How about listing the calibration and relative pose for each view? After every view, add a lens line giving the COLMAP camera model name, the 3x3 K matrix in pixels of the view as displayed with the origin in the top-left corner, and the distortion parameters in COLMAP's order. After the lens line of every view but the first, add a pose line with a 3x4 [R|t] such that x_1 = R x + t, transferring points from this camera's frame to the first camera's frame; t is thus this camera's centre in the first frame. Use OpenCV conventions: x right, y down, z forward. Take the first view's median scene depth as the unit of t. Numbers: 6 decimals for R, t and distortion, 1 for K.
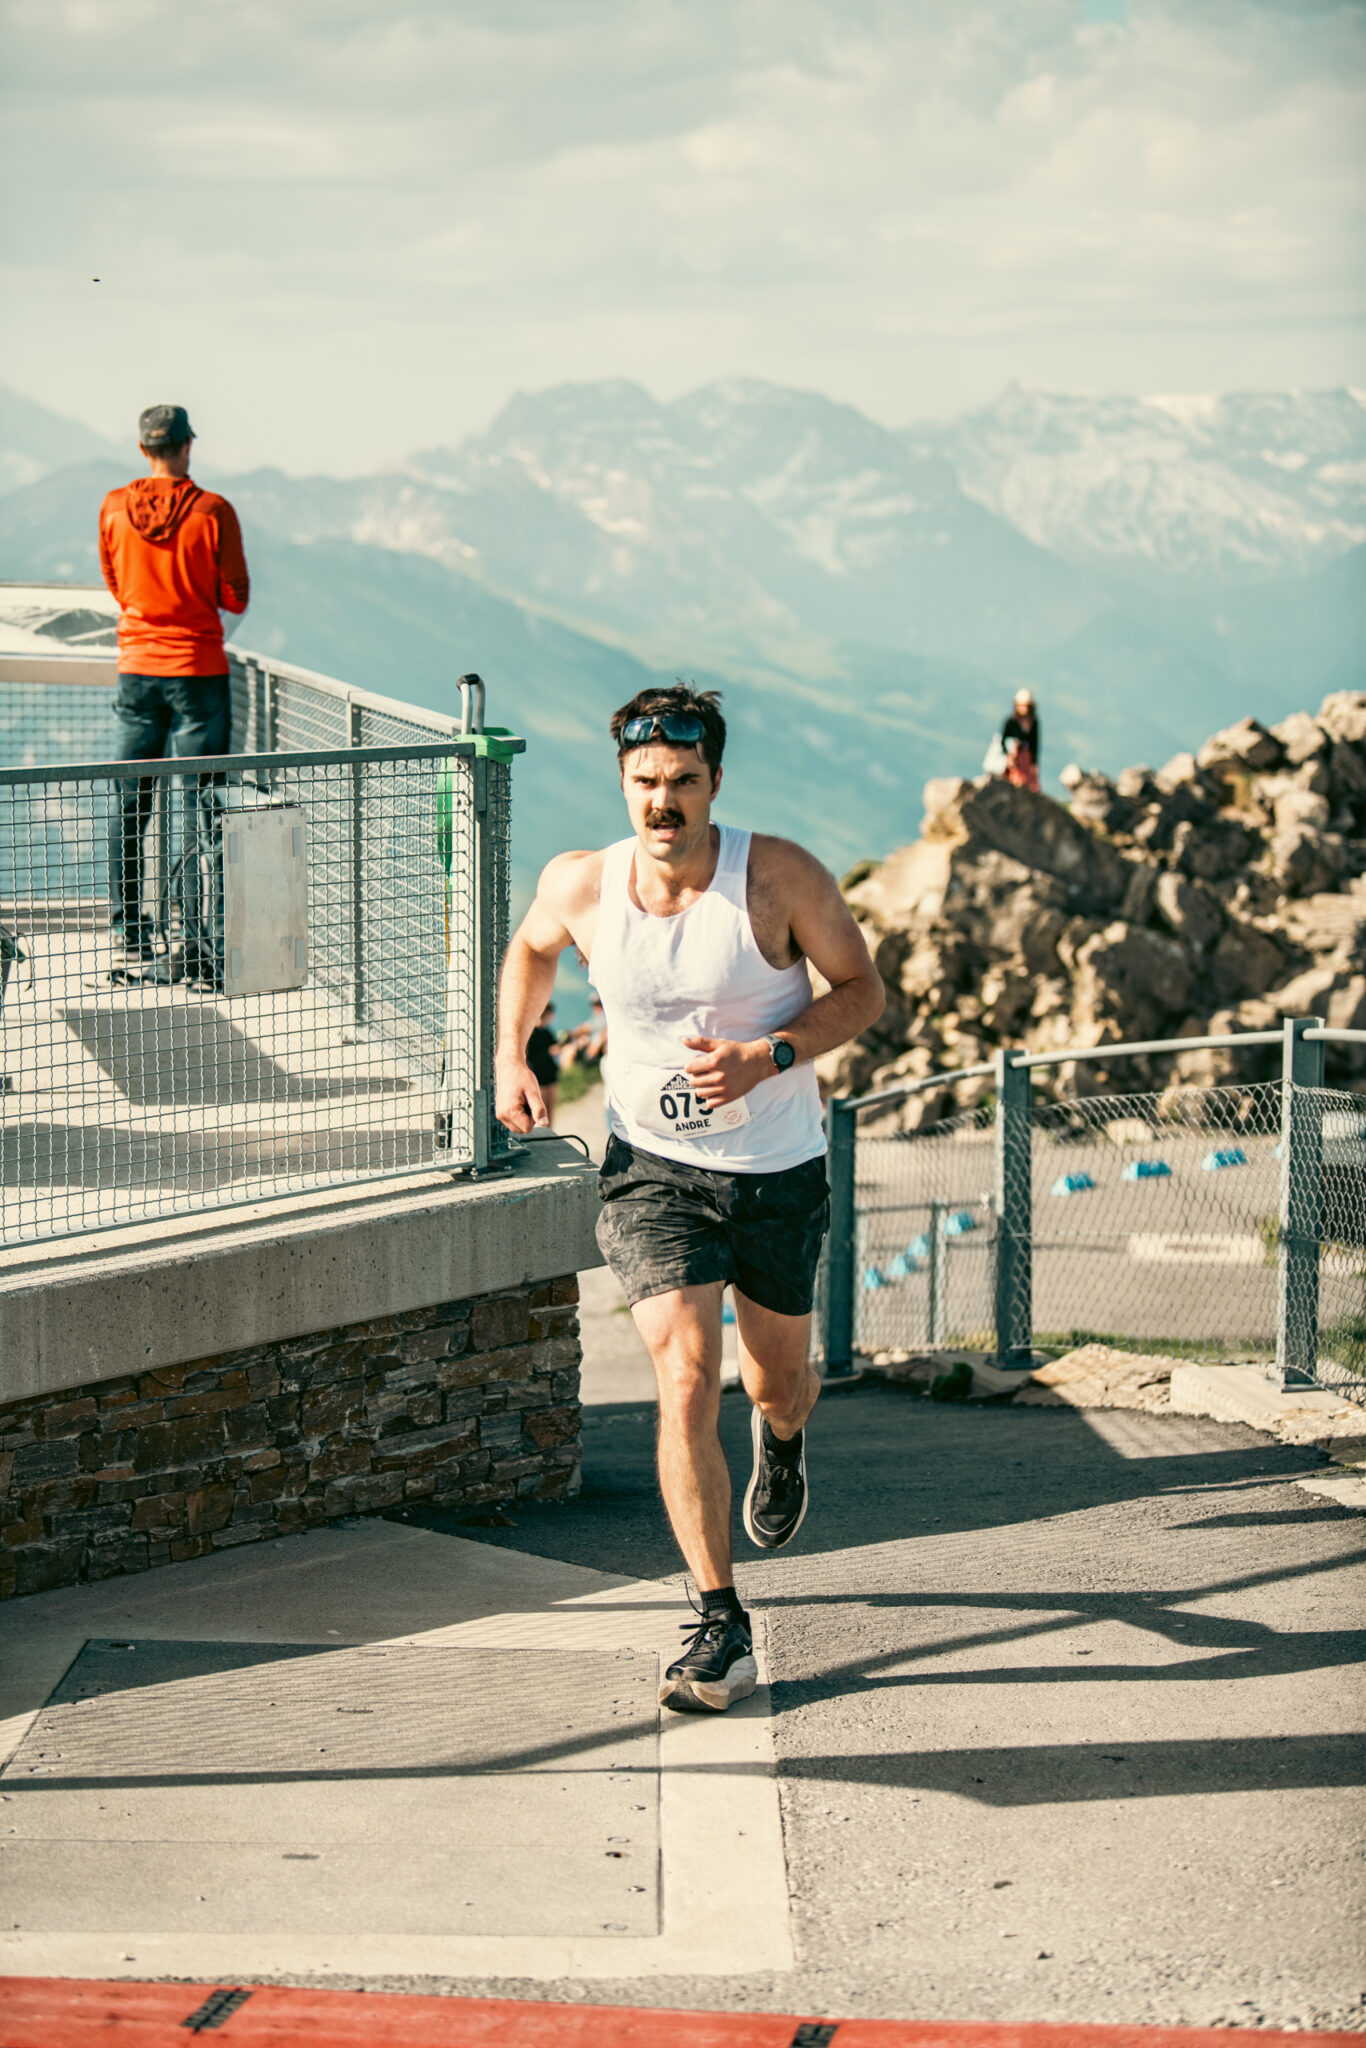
lens RADIAL K [[4352.6, 0, 685.3], [0, 4352.6, 1032.5], [0, 0, 1]] dist [0.114623, 0.000000]
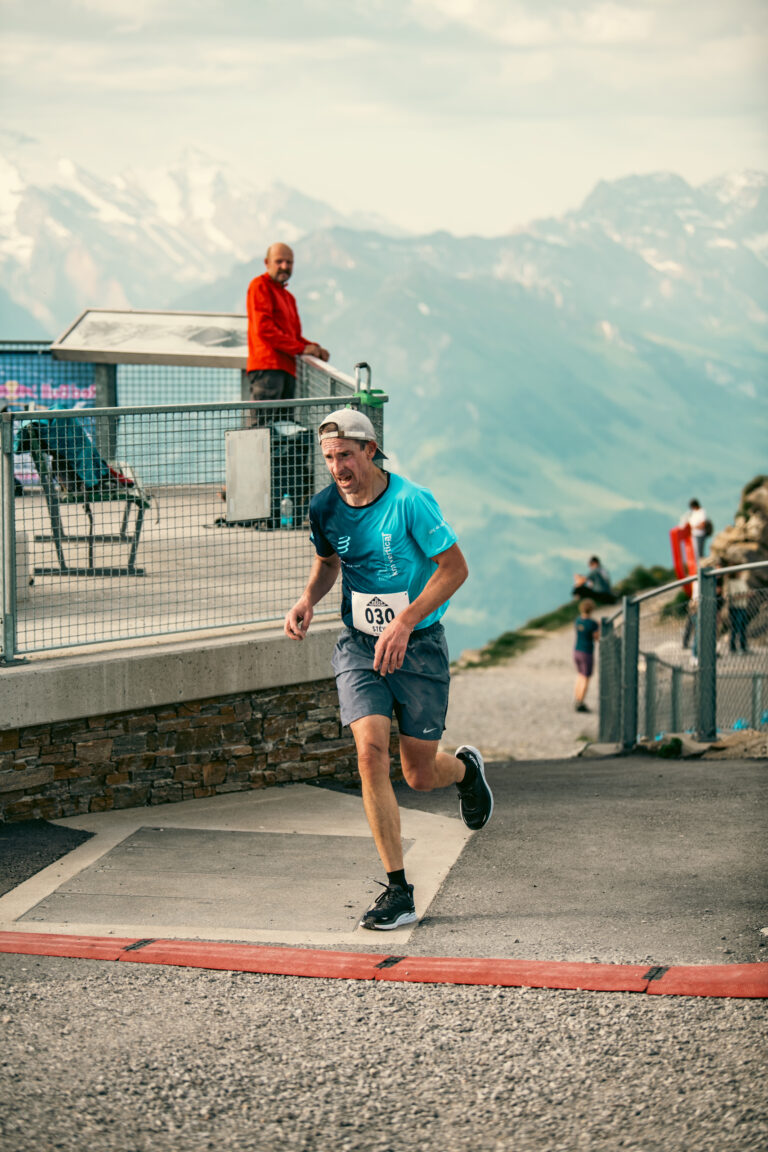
lens RADIAL K [[2800.8, 0, 381.5], [0, 2800.8, 573.0], [0, 0, 1]] dist [0.335767, 0.000000]
pose [[0.992714, 0.010611, -0.120027, 0.119540], [-0.011438, 0.999915, -0.006201, 0.022369], [0.119951, 0.007529, 0.992751, -0.278031]]
